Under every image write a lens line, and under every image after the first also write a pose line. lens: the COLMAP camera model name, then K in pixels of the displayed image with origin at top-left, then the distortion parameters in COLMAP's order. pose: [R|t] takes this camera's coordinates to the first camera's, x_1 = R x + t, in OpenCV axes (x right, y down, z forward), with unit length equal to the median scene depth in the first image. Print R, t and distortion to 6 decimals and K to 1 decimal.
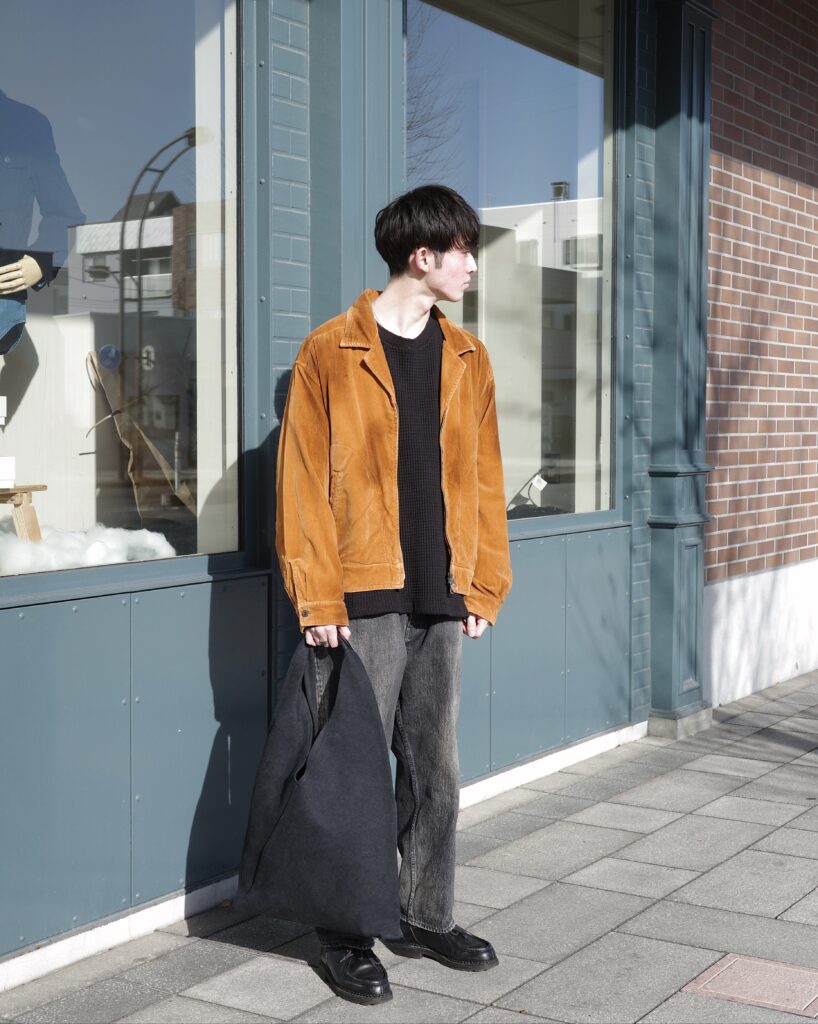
lens RADIAL K [[1617.0, 0, 422.9], [0, 1617.0, 508.0], [0, 0, 1]] dist [0.019017, 0.110016]
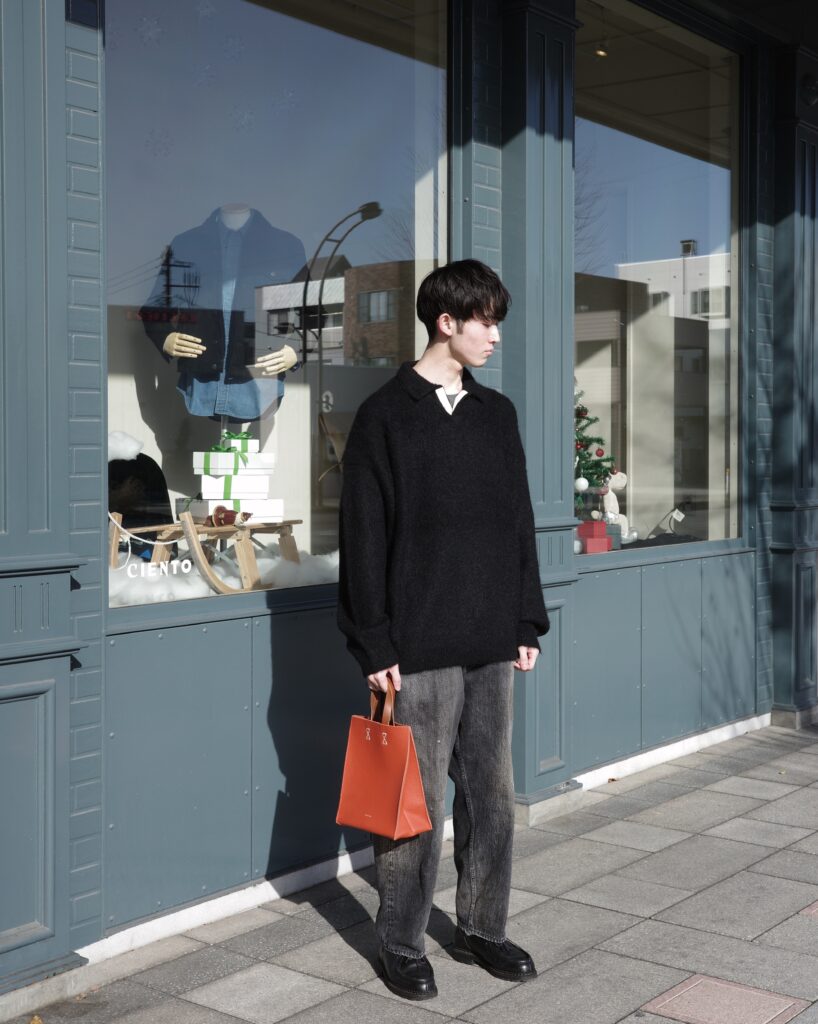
lens RADIAL K [[1432.3, 0, 412.0], [0, 1432.3, 487.9], [0, 0, 1]] dist [0.037087, 0.037905]
pose [[0.994313, -0.001933, -0.106482, -0.019382], [-0.001338, 0.999530, -0.030637, -0.004675], [0.106491, 0.030605, 0.993843, -0.149161]]
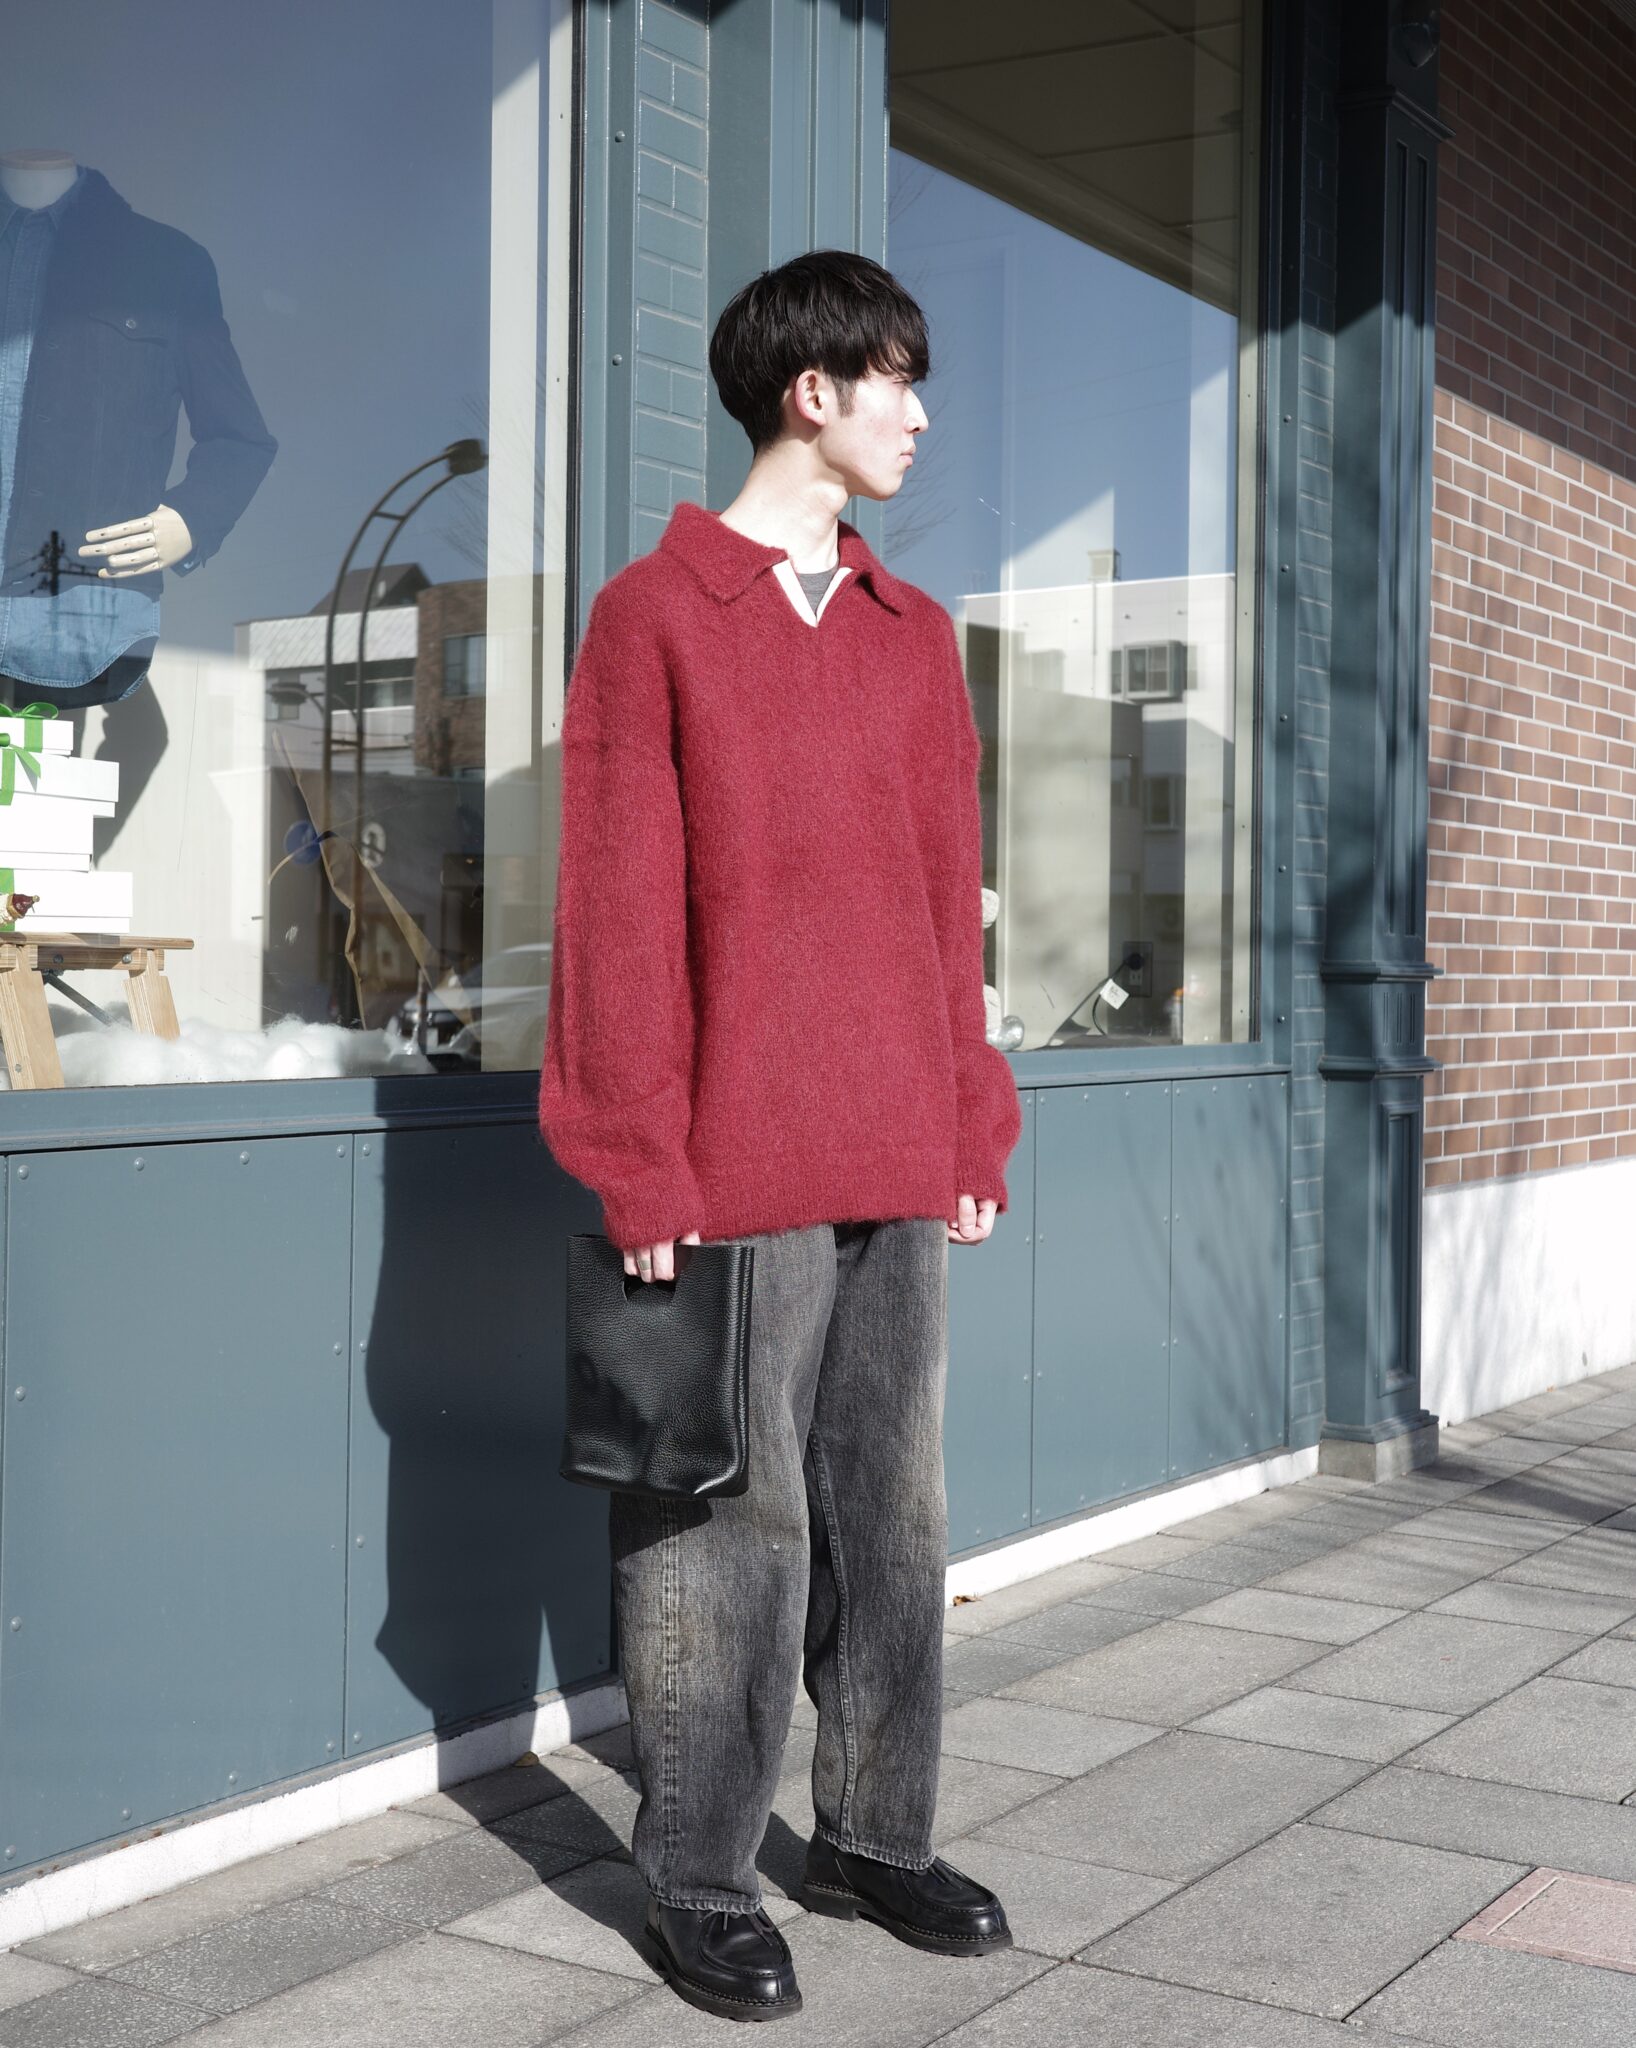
lens RADIAL K [[2864.5, 0, 824.0], [0, 2864.5, 975.8], [0, 0, 1]] dist [0.037087, 0.037905]
pose [[0.999903, 0.008960, -0.010688, -0.020706], [-0.009489, 0.998677, -0.050529, 0.041442], [0.010221, 0.050626, 0.998665, 0.086151]]
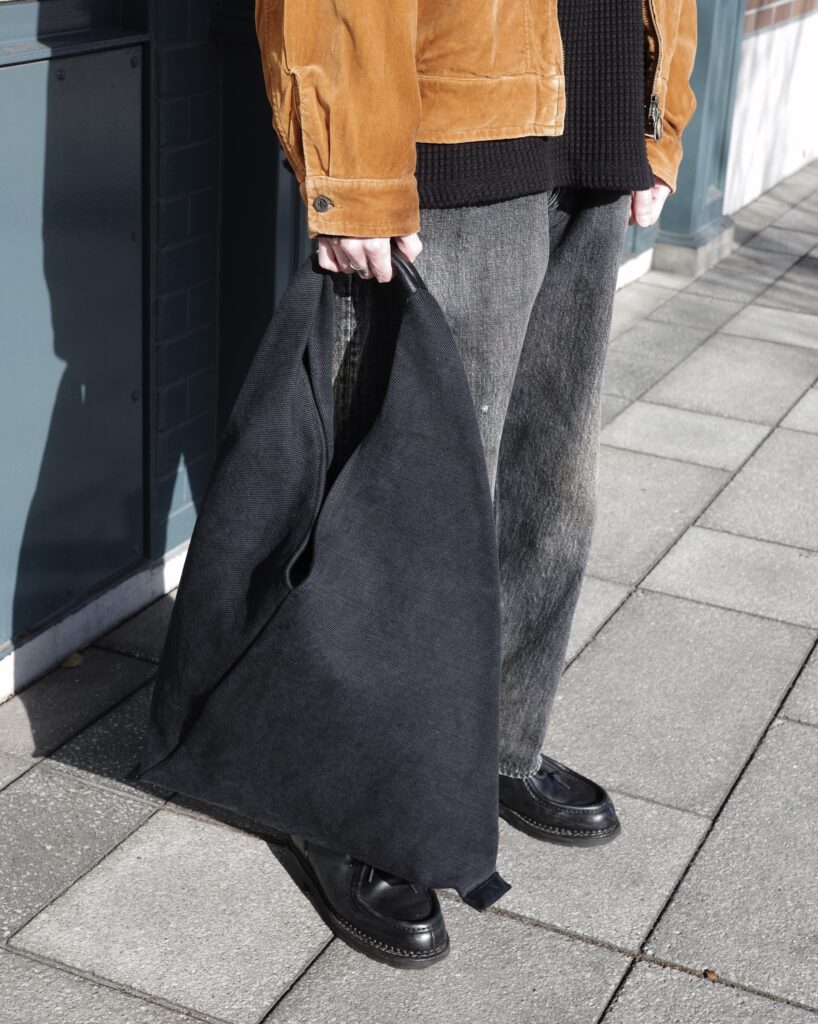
lens RADIAL K [[1767.6, 0, 473.2], [0, 1767.6, 464.0], [0, 0, 1]] dist [0.049309, -0.071707]
pose [[0.988364, 0.001951, 0.152092, -0.075661], [-0.048277, 0.952239, 0.301514, -0.005244], [-0.144240, -0.305348, 0.941253, 0.416101]]
